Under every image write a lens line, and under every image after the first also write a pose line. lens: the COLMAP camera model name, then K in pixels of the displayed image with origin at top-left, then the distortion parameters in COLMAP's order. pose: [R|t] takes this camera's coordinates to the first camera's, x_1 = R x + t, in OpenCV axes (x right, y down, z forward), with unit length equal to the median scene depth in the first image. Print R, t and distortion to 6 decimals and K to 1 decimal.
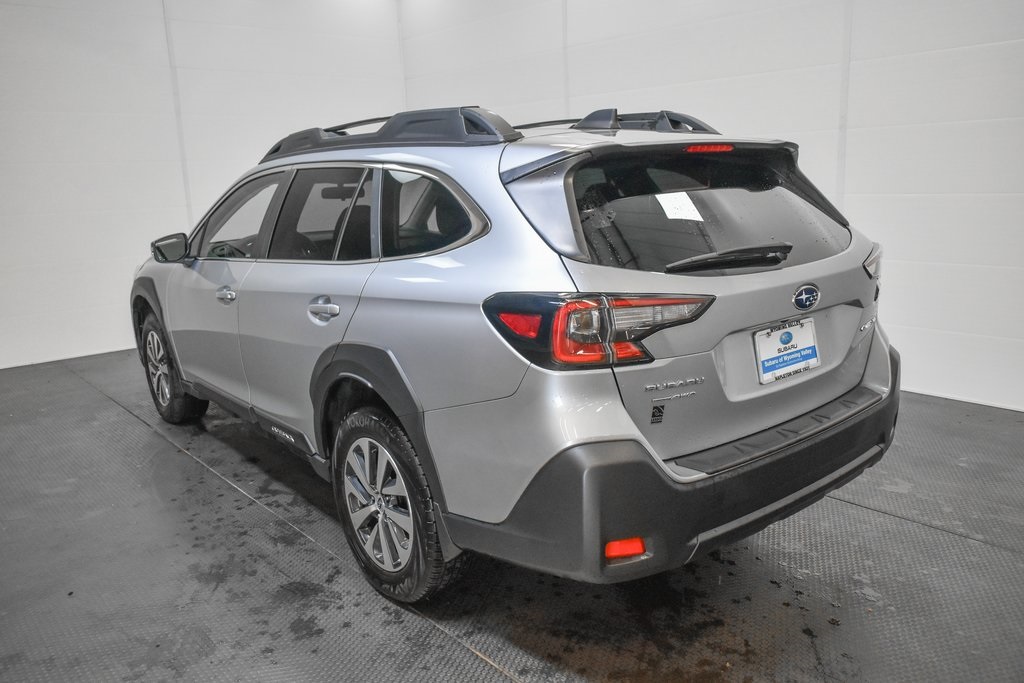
lens RADIAL K [[792.3, 0, 512.0], [0, 792.3, 341.5], [0, 0, 1]] dist [-0.015019, -0.004893]
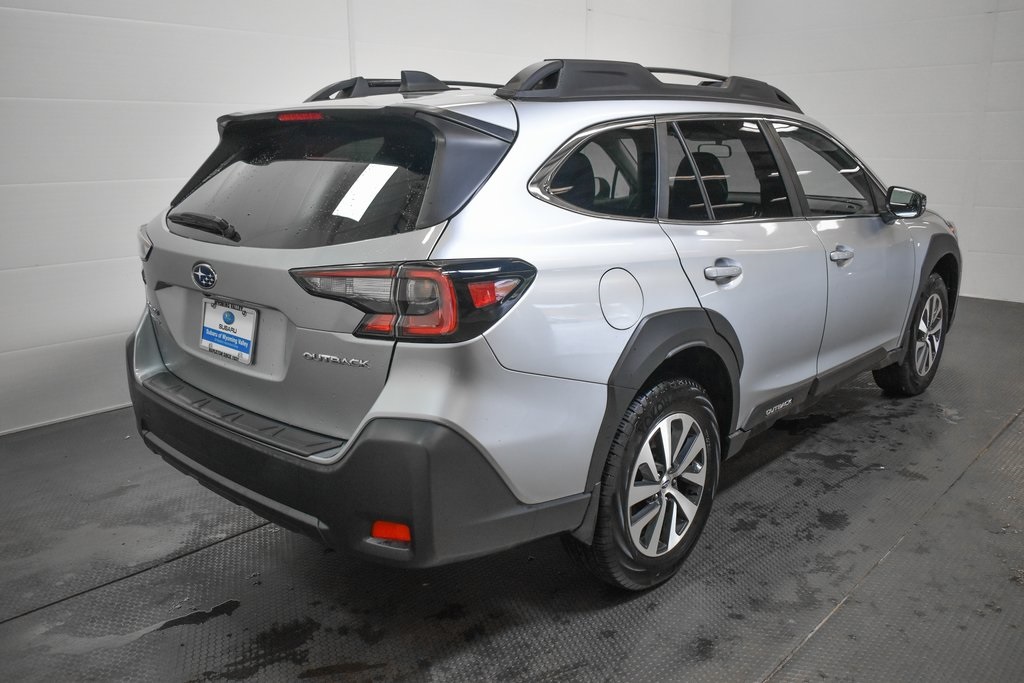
lens RADIAL K [[800.7, 0, 512.0], [0, 800.7, 341.5], [0, 0, 1]] dist [0.001144, 0.000643]
pose [[0.149461, 0.278628, -0.948698, 1.368306], [-0.211530, 0.946272, 0.244590, -0.297030], [0.965876, 0.164121, 0.200369, 1.171576]]
